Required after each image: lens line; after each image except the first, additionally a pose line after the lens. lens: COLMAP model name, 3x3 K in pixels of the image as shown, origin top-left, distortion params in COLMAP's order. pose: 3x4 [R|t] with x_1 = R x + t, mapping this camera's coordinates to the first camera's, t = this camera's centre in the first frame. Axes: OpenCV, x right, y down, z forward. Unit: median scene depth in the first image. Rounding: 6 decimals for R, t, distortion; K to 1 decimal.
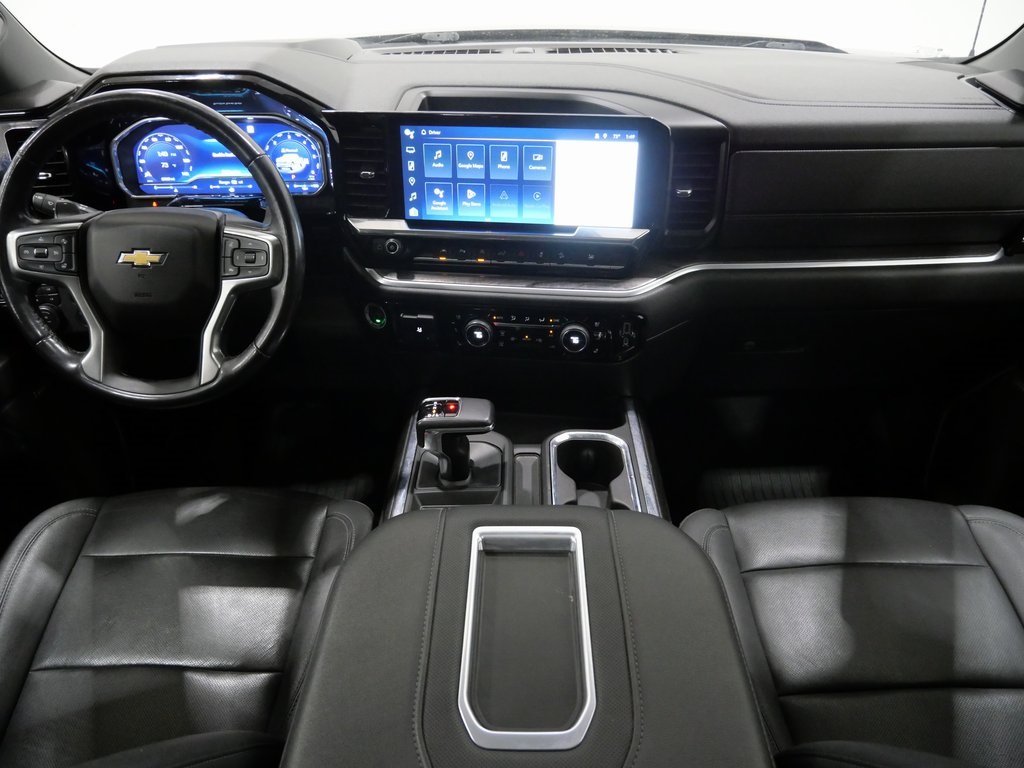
lens RADIAL K [[737.4, 0, 512.0], [0, 737.4, 384.0], [0, 0, 1]] dist [-0.033898, 0.004476]
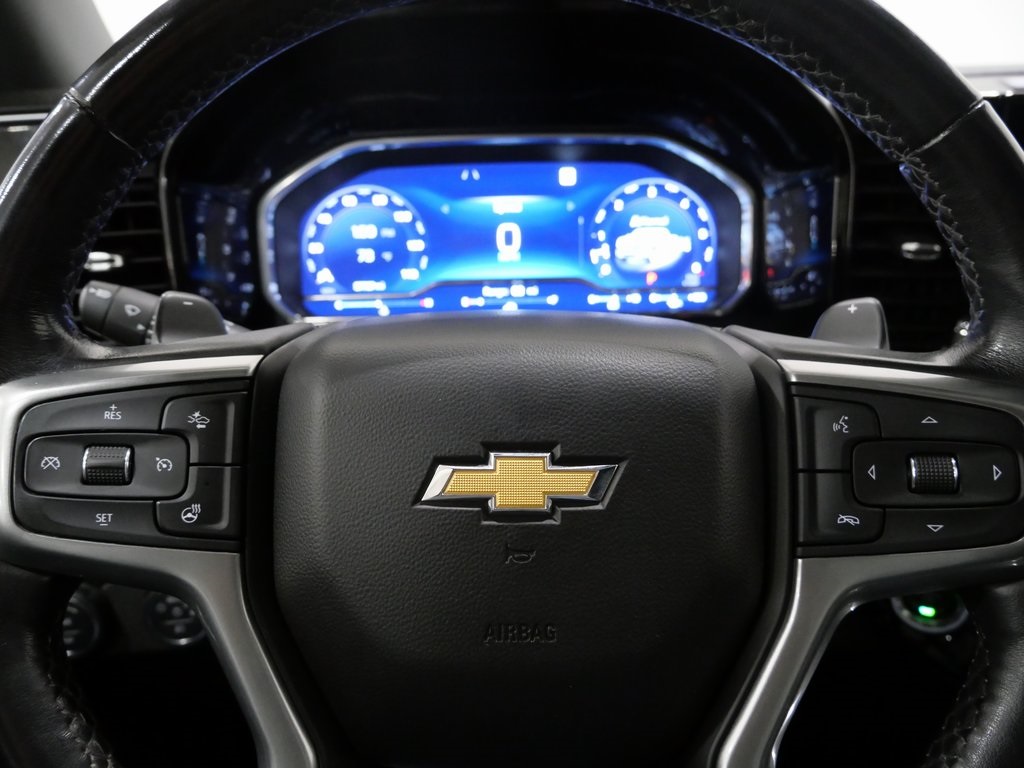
lens RADIAL K [[737.4, 0, 512.0], [0, 737.4, 384.0], [0, 0, 1]] dist [-0.033898, 0.004476]
pose [[0.999662, -0.017605, 0.019109, -0.439024], [0.021675, 0.970610, -0.239680, -0.123518], [-0.014328, 0.240013, 0.970664, 0.638059]]
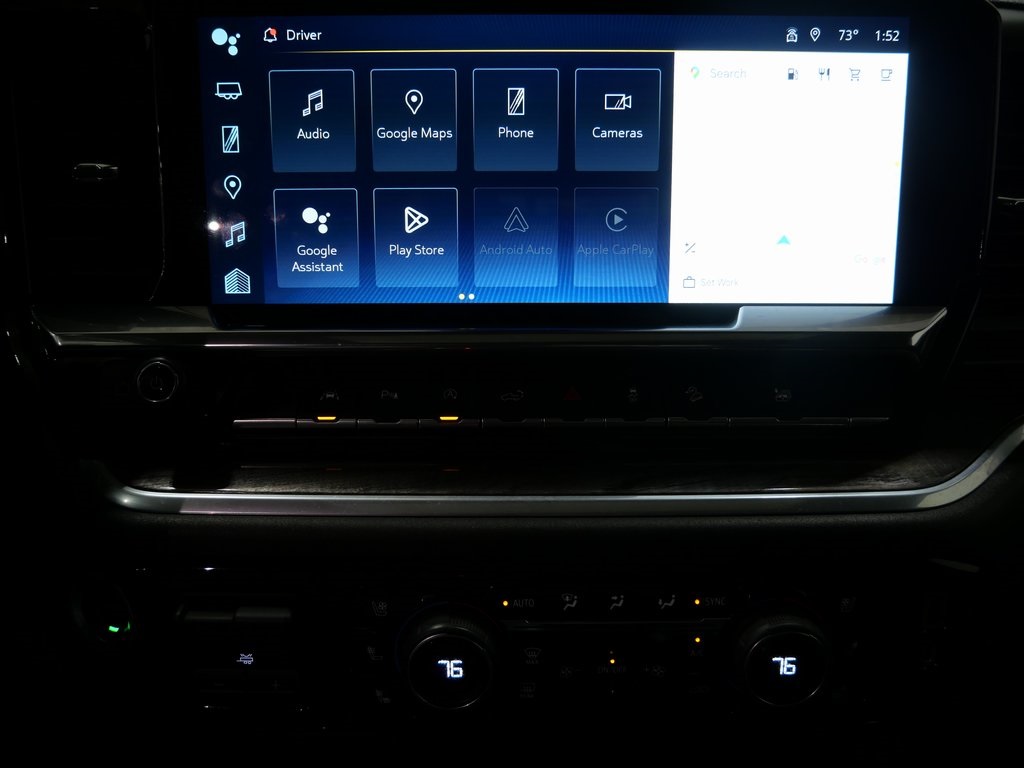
lens RADIAL K [[737.4, 0, 512.0], [0, 737.4, 384.0], [0, 0, 1]] dist [-0.033898, 0.004476]
pose [[0.990440, -0.024934, 0.135669, -0.059641], [0.065917, 0.949516, -0.306716, -0.084689], [-0.121172, 0.312727, 0.942082, 0.711194]]
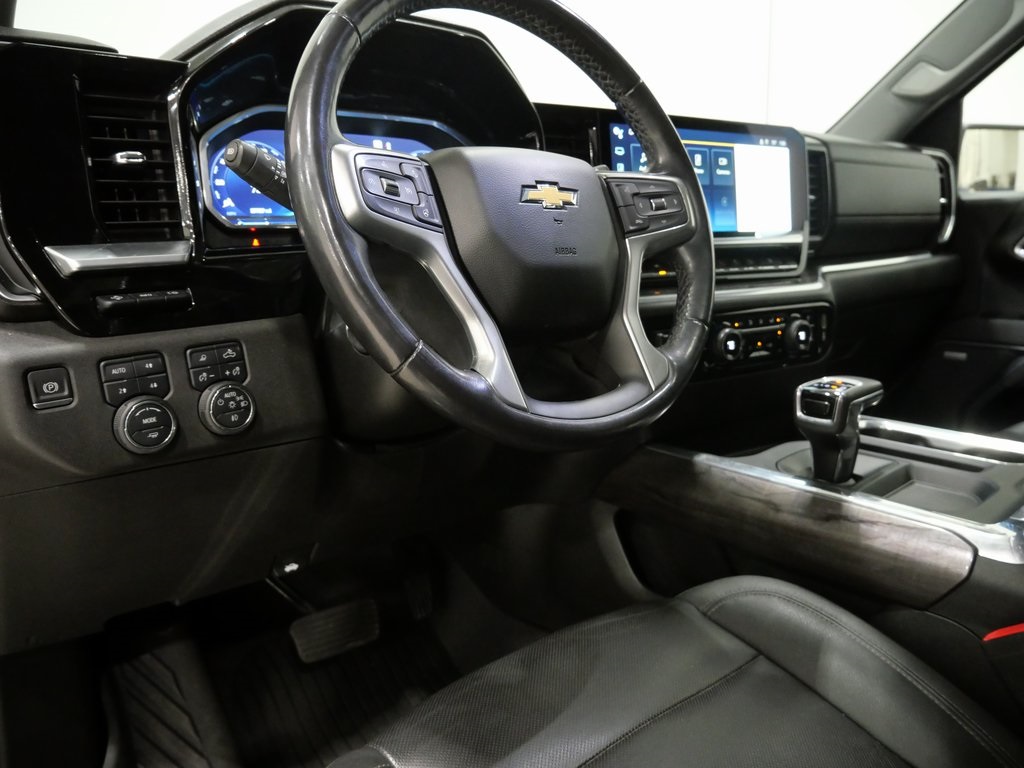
lens RADIAL K [[737.4, 0, 512.0], [0, 737.4, 384.0], [0, 0, 1]] dist [-0.033898, 0.004476]
pose [[0.773300, -0.130310, 0.620505, -0.803590], [0.346268, 0.906614, -0.241140, 0.095596], [-0.531136, 0.401335, 0.746207, 0.524832]]
